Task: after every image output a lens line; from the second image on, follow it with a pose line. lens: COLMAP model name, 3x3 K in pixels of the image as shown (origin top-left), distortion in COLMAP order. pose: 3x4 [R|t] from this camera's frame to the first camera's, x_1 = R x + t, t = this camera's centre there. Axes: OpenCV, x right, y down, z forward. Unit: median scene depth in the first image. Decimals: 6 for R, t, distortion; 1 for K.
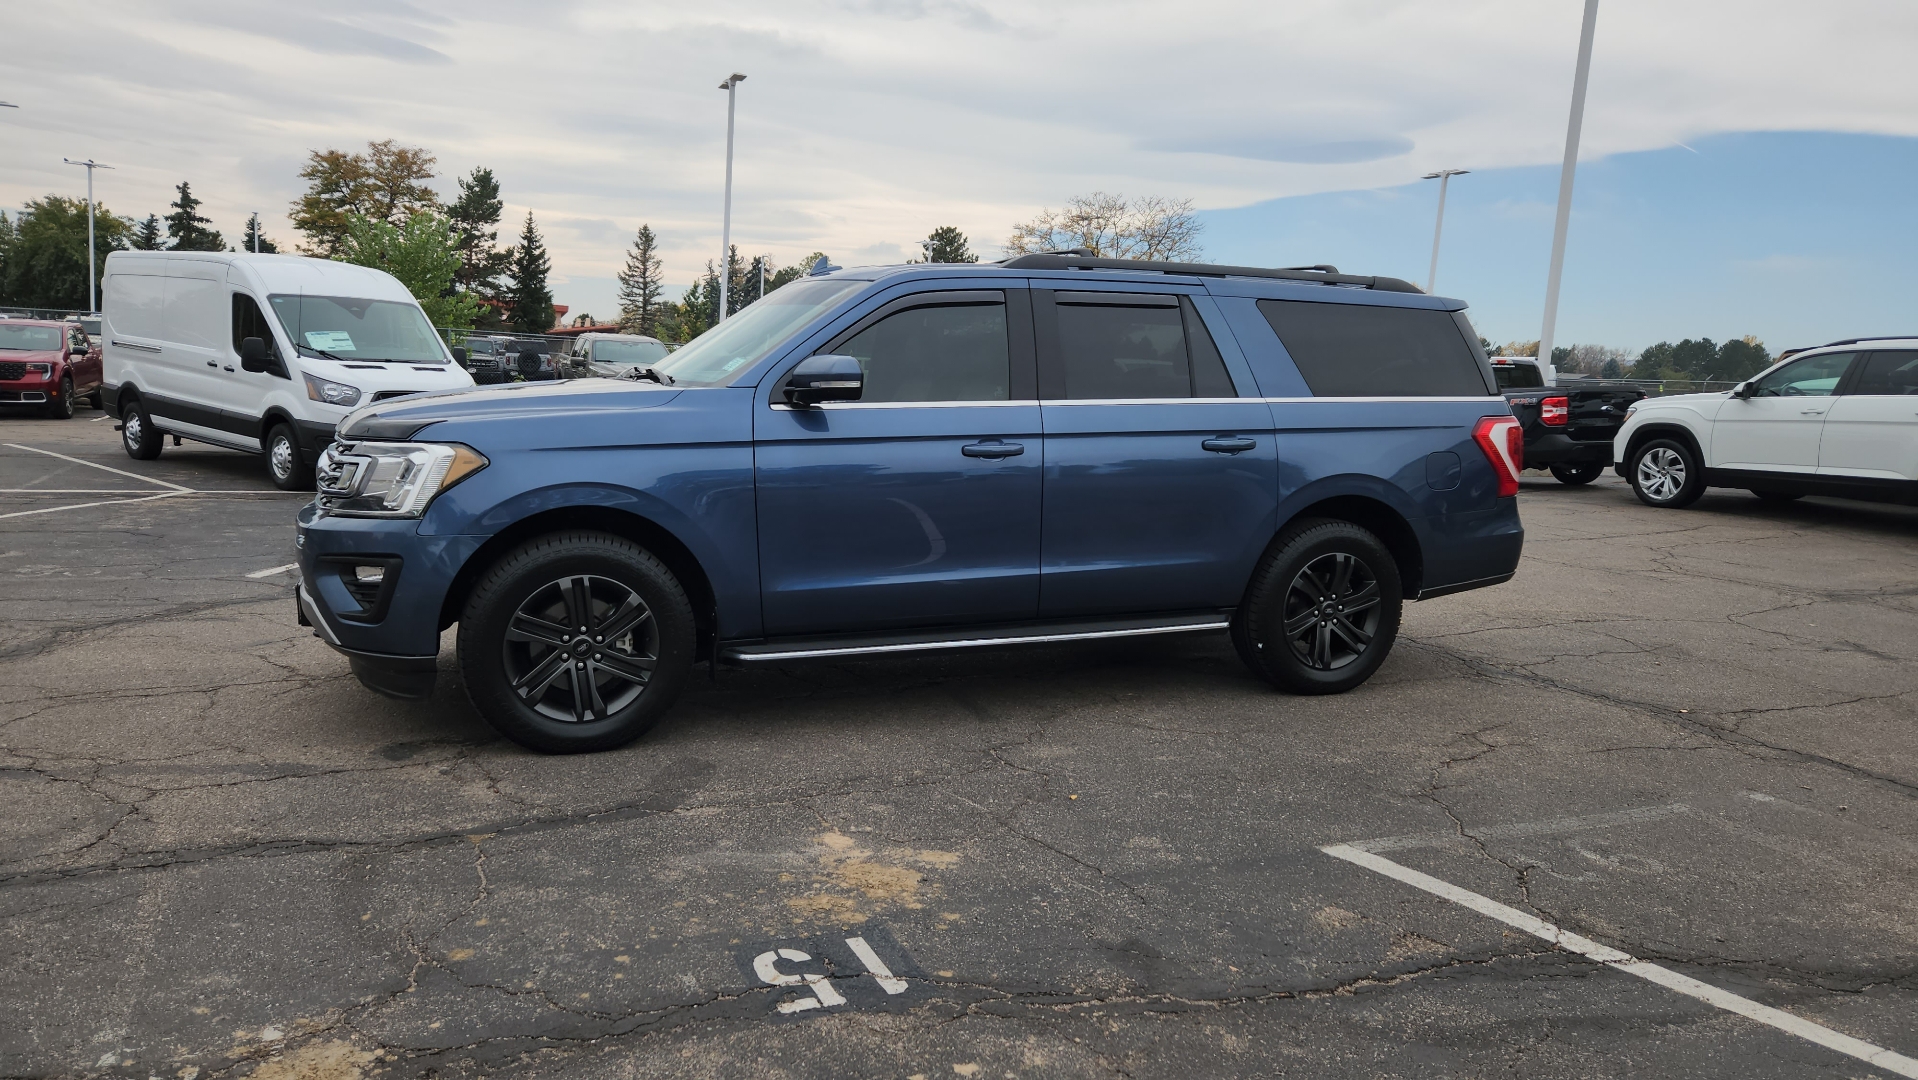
lens RADIAL K [[1277.9, 0, 930.2], [0, 1277.9, 547.2], [0, 0, 1]] dist [0.071827, -0.053726]
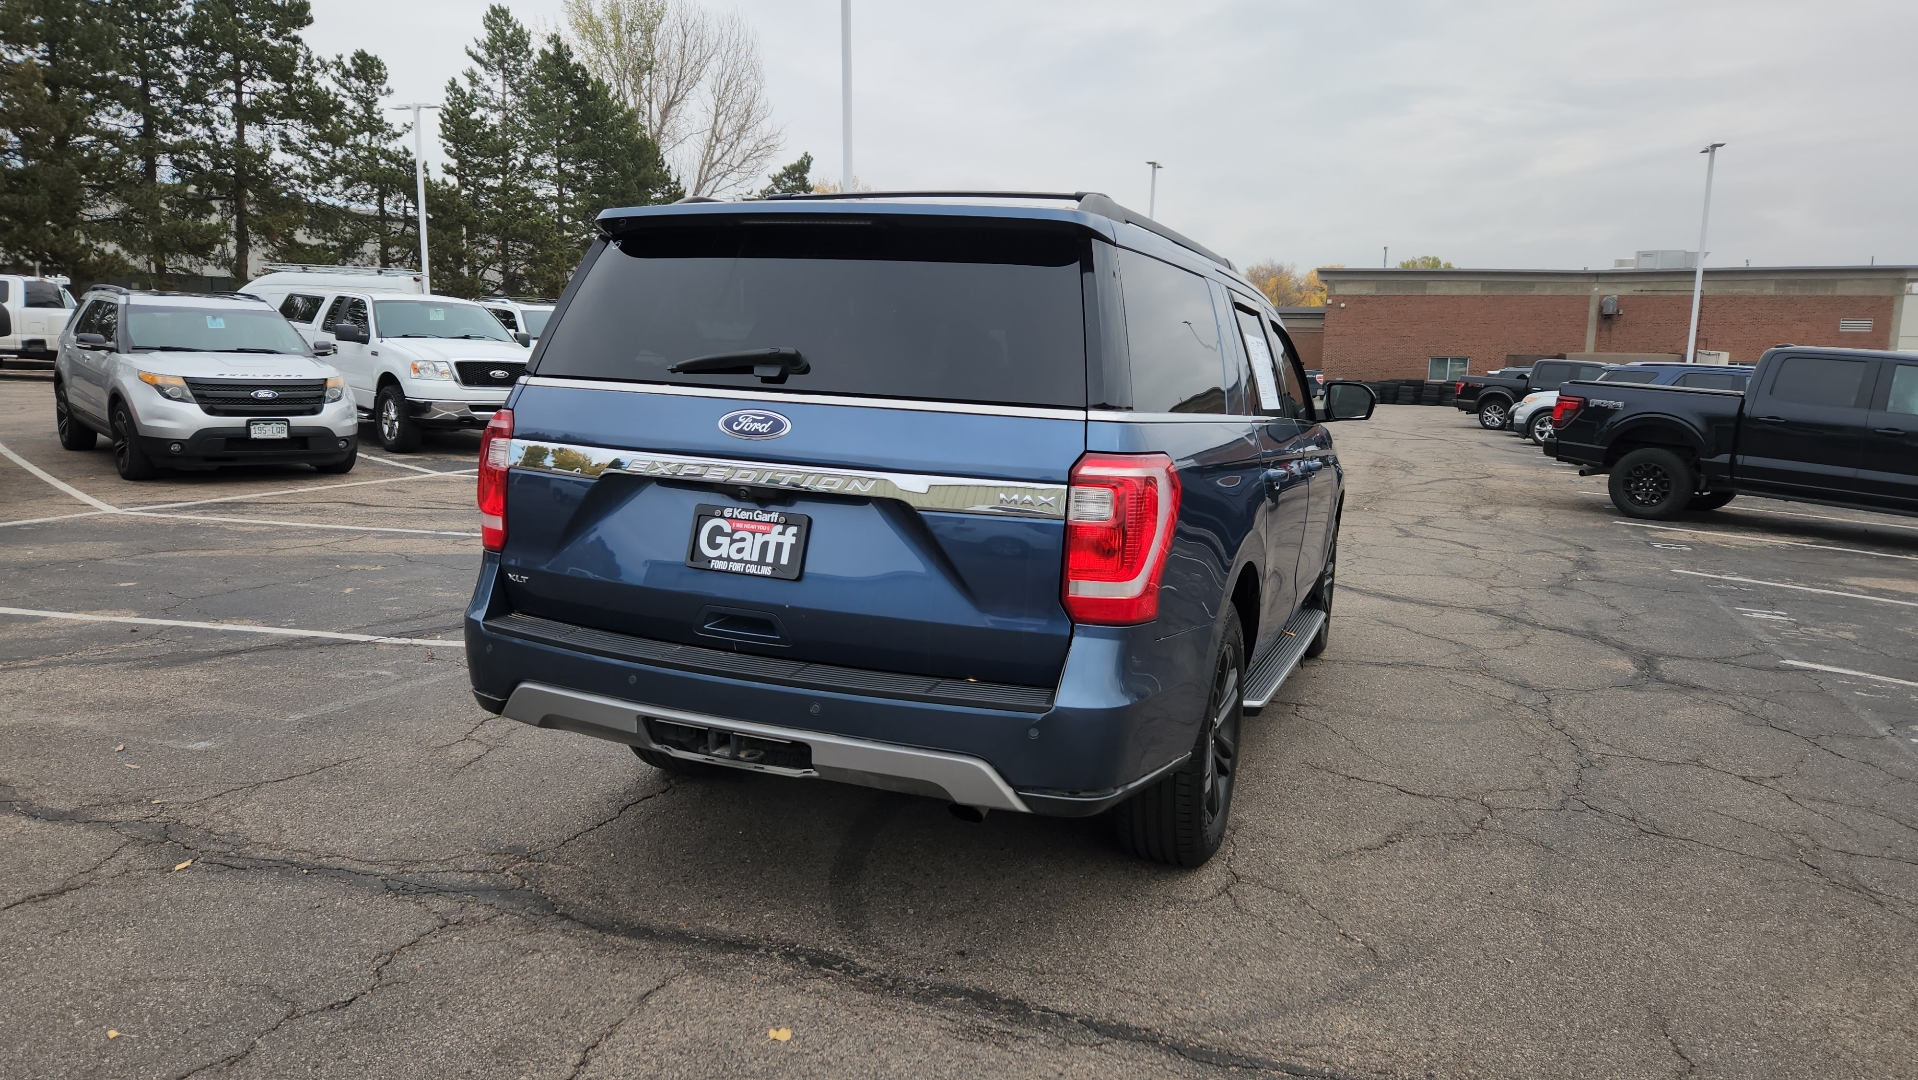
lens RADIAL K [[1277.9, 0, 926.9], [0, 1277.9, 537.9], [0, 0, 1]] dist [0.071827, -0.053726]
pose [[-0.692098, 0.032060, -0.721092, 0.804747], [-0.166677, 0.964915, 0.202876, -0.211982], [0.702296, 0.260599, -0.662471, 1.672882]]
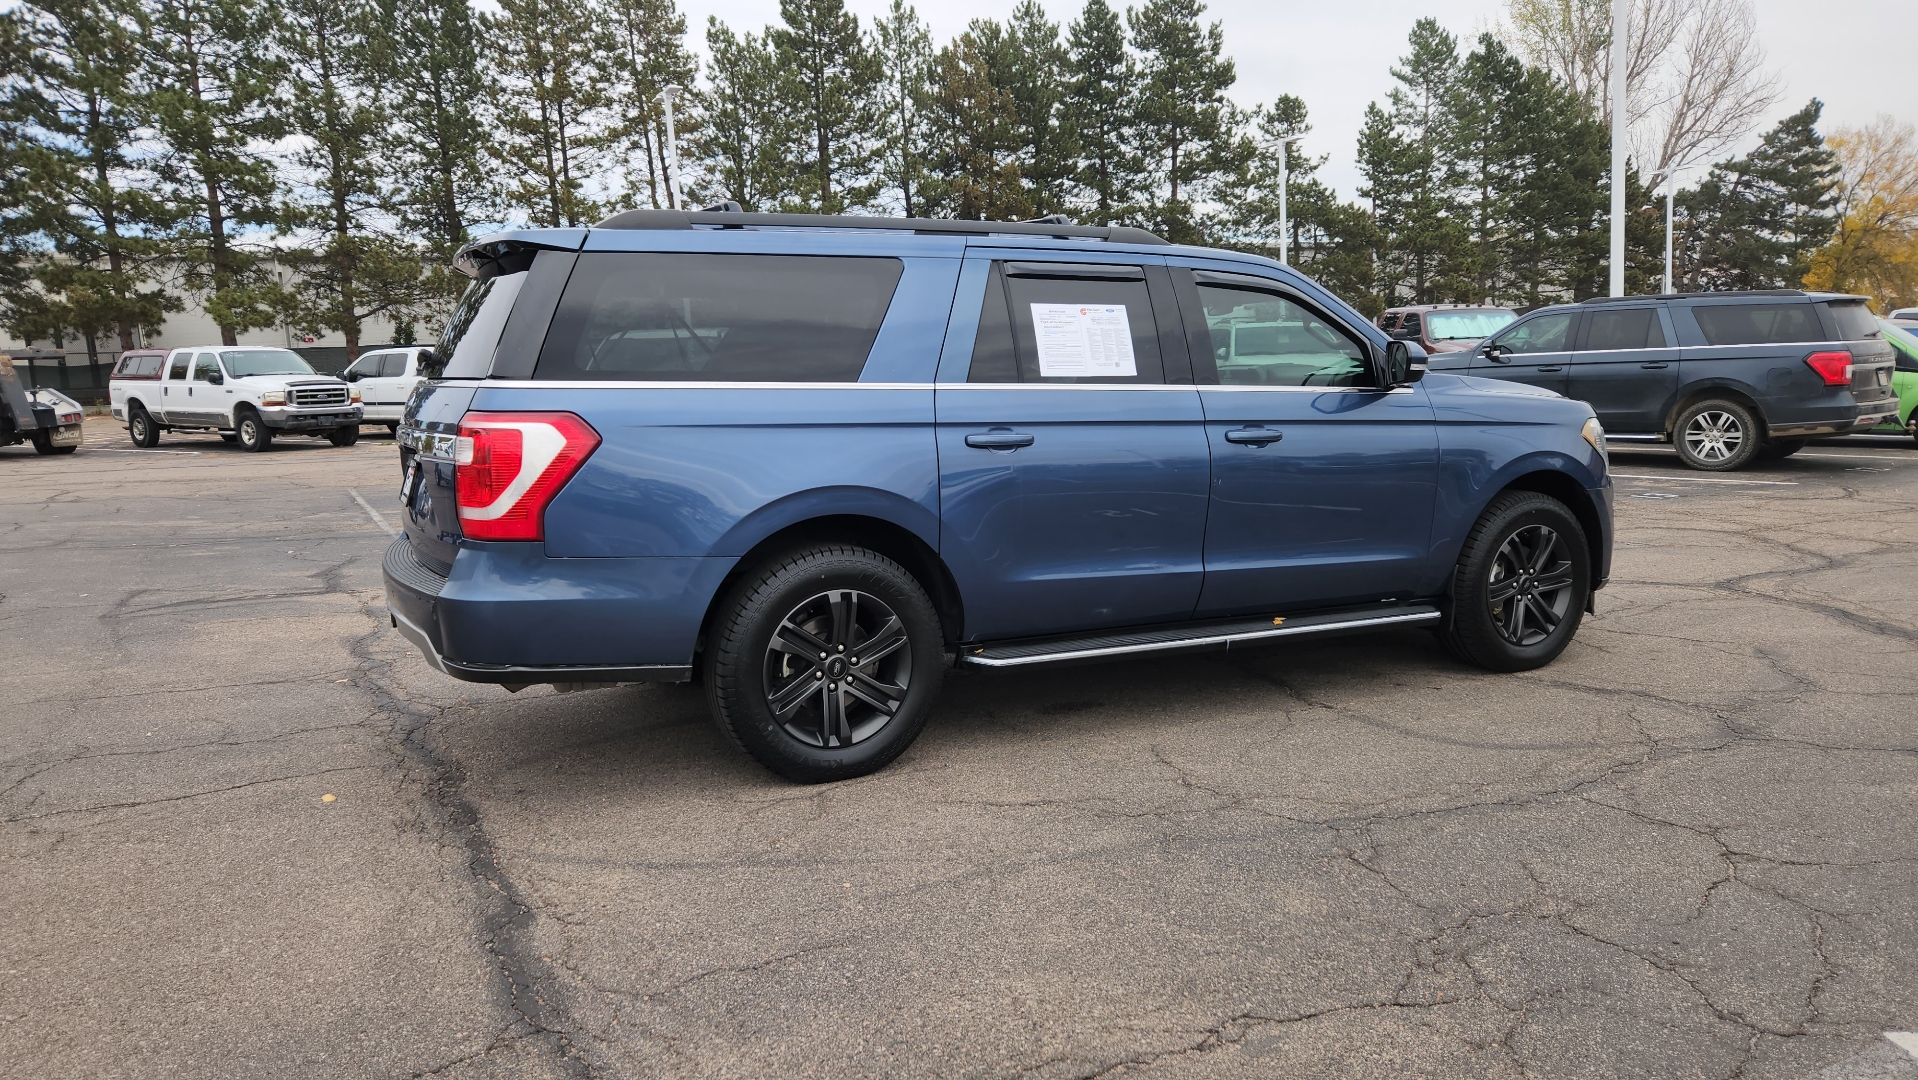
lens RADIAL K [[1277.9, 0, 928.1], [0, 1277.9, 545.9], [0, 0, 1]] dist [0.071827, -0.053726]
pose [[-0.996512, -0.004526, -0.083324, 0.209478], [-0.026713, 0.963285, 0.267150, -0.273280], [0.079056, 0.268444, -0.960046, 2.070709]]
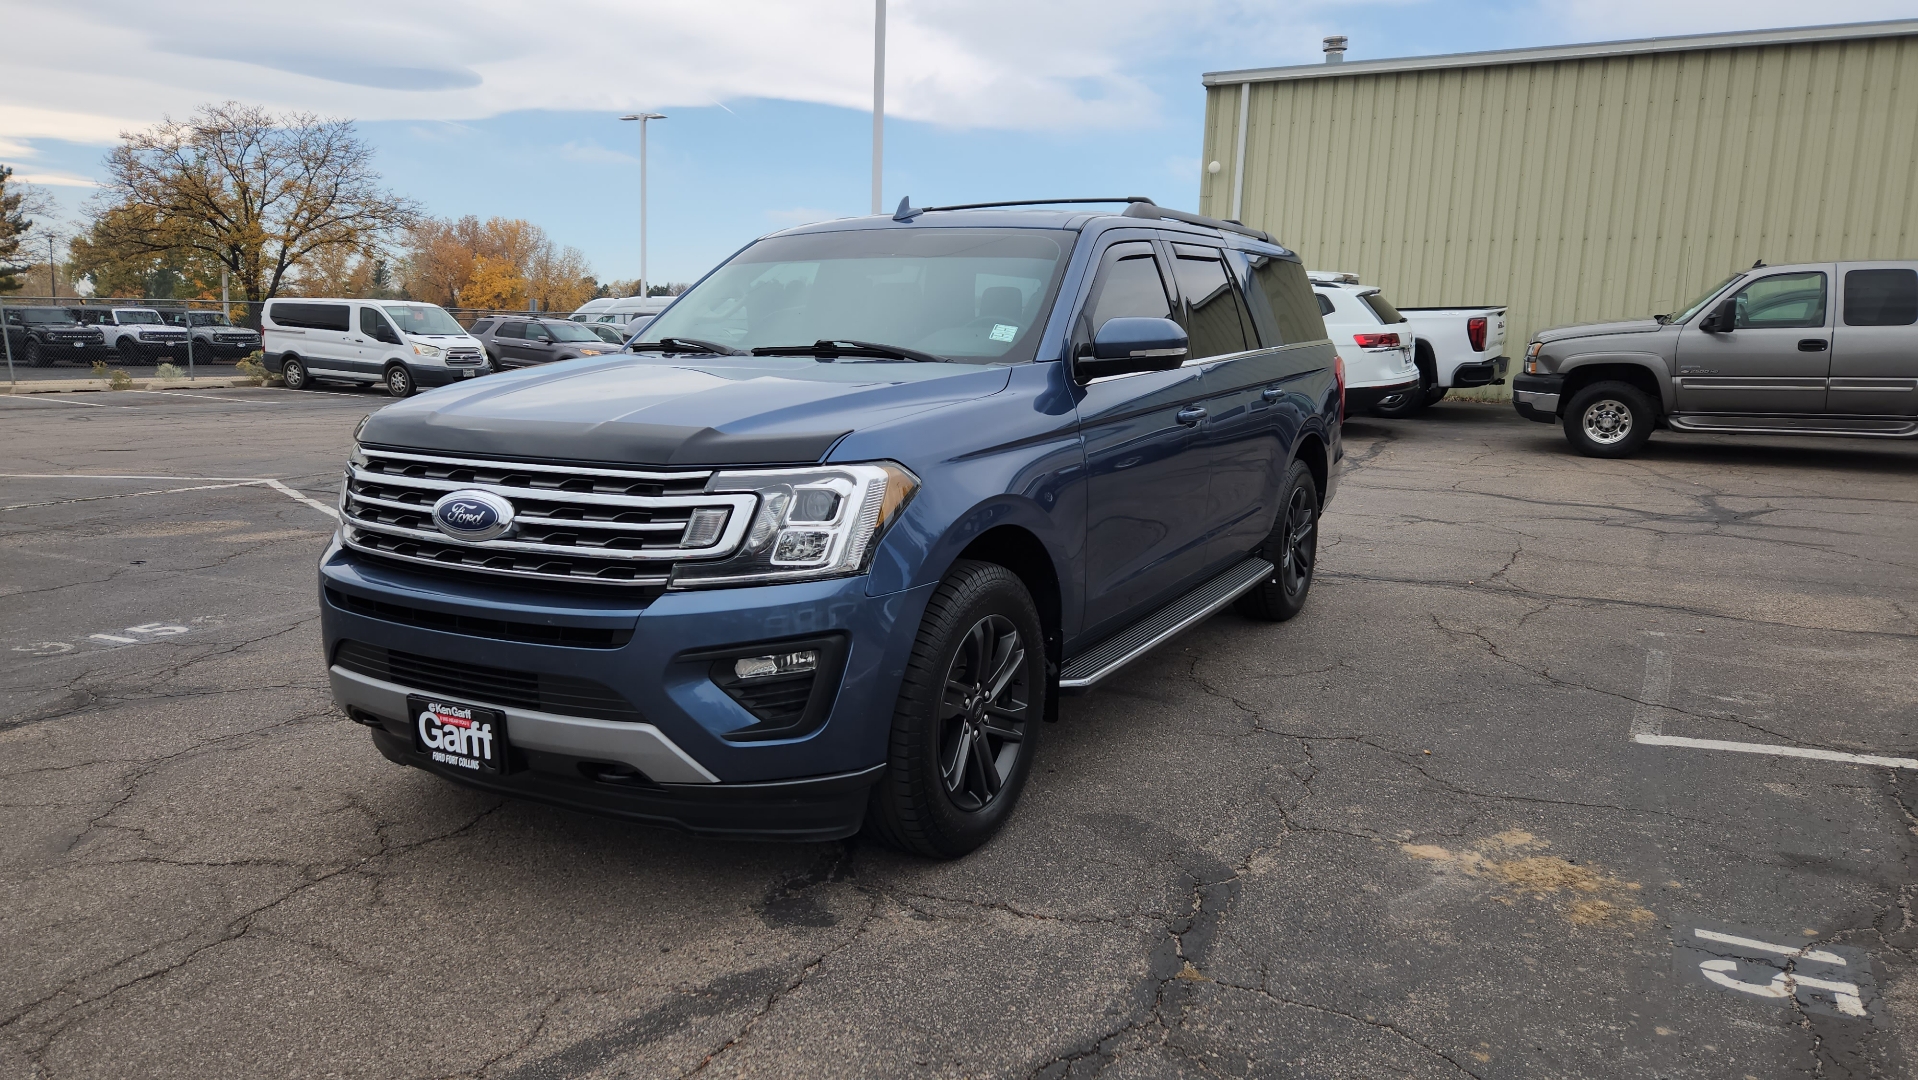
lens RADIAL K [[1277.9, 0, 951.4], [0, 1277.9, 535.4], [0, 0, 1]] dist [0.071827, -0.053726]
pose [[0.777799, -0.128661, 0.615204, -0.612280], [0.105032, 0.991667, 0.074600, -0.069944], [-0.619675, 0.006592, 0.784831, 0.335951]]
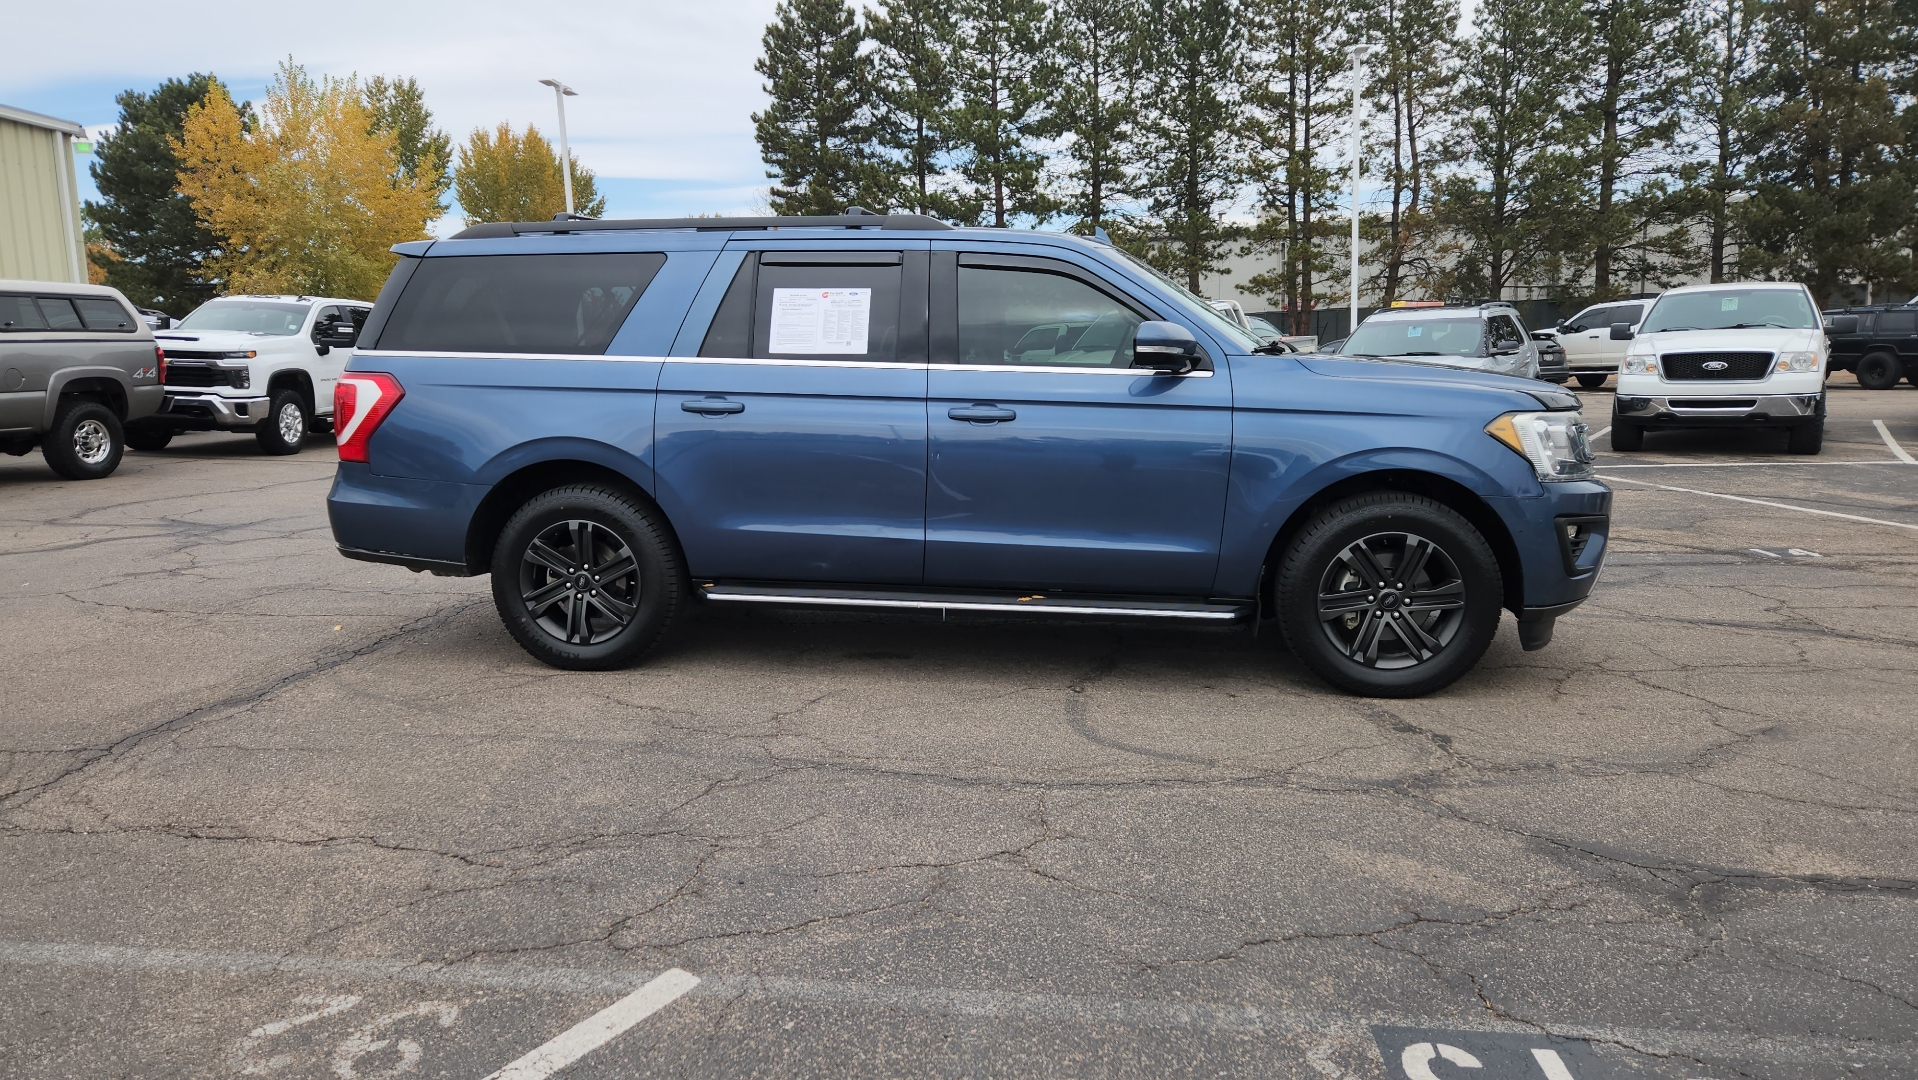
lens RADIAL K [[1277.9, 0, 934.5], [0, 1277.9, 560.8], [0, 0, 1]] dist [0.071827, -0.053726]
pose [[-0.864078, -0.106502, 0.491961, -0.511588], [0.048801, 0.955031, 0.292463, -0.283806], [-0.500986, 0.276719, -0.820024, 2.010468]]
